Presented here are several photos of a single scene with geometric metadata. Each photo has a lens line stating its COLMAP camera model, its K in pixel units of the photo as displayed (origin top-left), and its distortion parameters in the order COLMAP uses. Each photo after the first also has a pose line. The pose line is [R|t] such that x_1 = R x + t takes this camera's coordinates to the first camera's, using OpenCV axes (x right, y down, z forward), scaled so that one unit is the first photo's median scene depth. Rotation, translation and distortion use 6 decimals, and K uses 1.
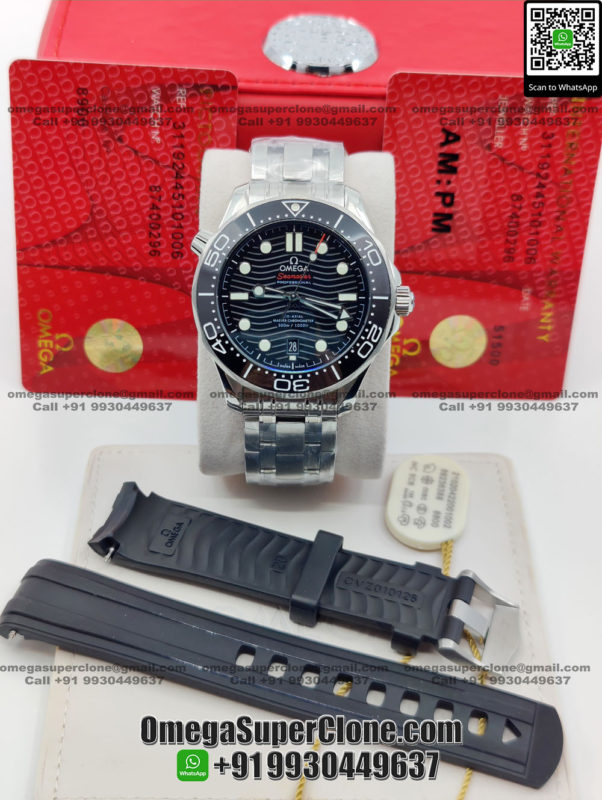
lens RADIAL K [[1063.0, 0, 268.9], [0, 1063.0, 432.8], [0, 0, 1]] dist [-0.016374, -0.046159]
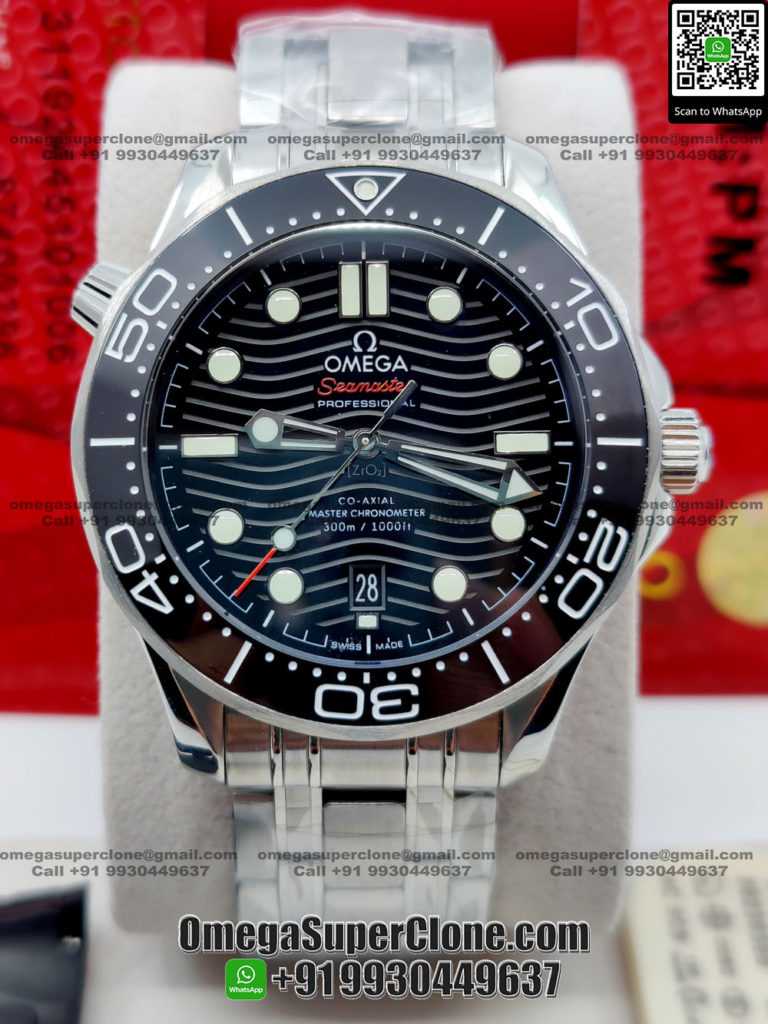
lens RADIAL K [[1916.1, 0, 338.1], [0, 1916.1, 509.1], [0, 0, 1]] dist [0.035213, 0.050457]
pose [[0.999614, -0.019611, 0.019671, 0.001393], [0.021641, 0.993815, -0.108923, -0.039464], [-0.017414, 0.109306, 0.993856, 0.383017]]
